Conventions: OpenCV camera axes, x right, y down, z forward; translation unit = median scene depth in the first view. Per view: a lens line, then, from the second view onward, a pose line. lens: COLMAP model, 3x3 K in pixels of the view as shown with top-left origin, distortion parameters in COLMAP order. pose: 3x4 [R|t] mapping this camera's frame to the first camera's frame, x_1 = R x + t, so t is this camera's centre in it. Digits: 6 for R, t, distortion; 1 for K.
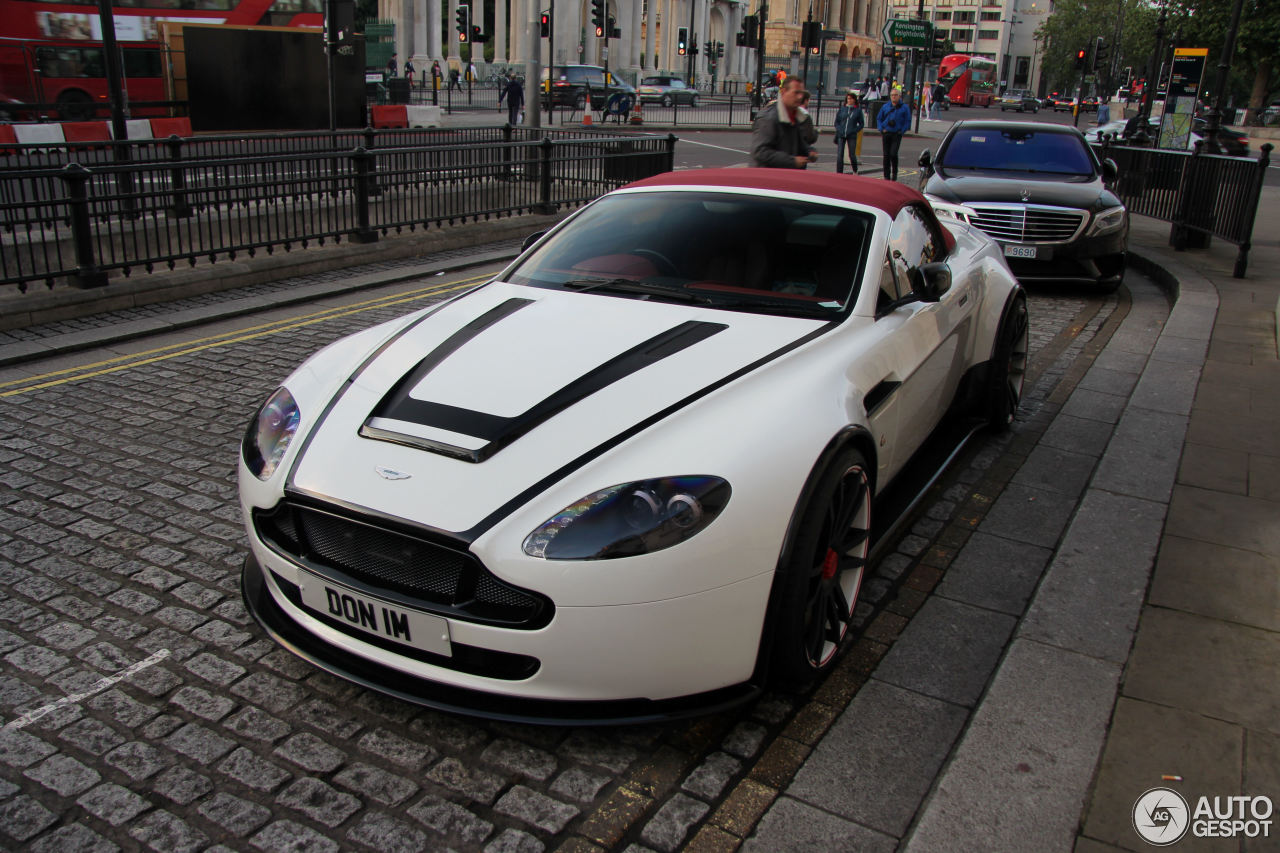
lens RADIAL K [[1015.9, 0, 640.0], [0, 1015.9, 427.0], [0, 0, 1]] dist [0.004264, 0.006900]
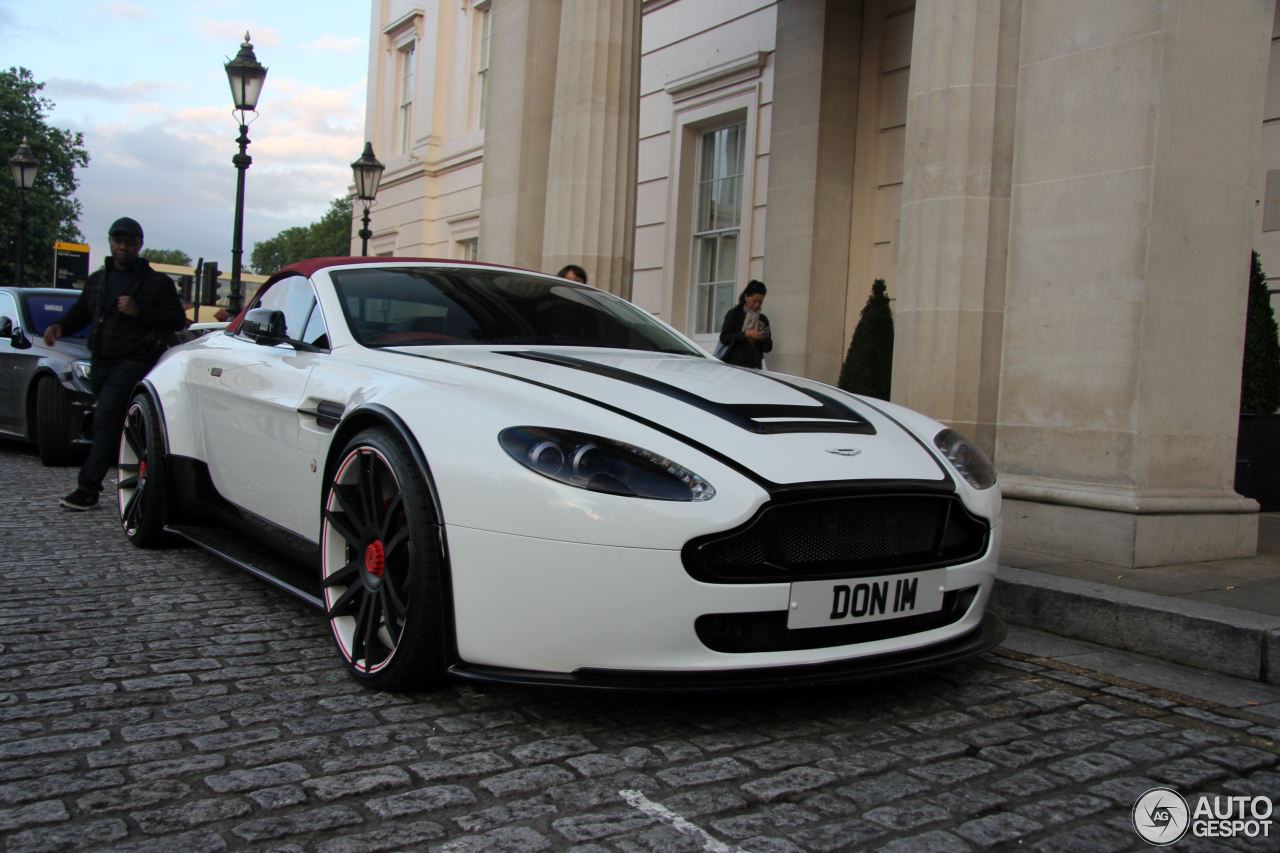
lens RADIAL K [[1131.2, 0, 639.3], [0, 1131.2, 424.8], [0, 0, 1]] dist [0.001943, 0.007454]
pose [[0.410159, -0.029817, 0.911527, -1.281272], [0.249049, 0.965140, -0.080494, 0.059512], [-0.877351, 0.260030, 0.403286, 0.723106]]
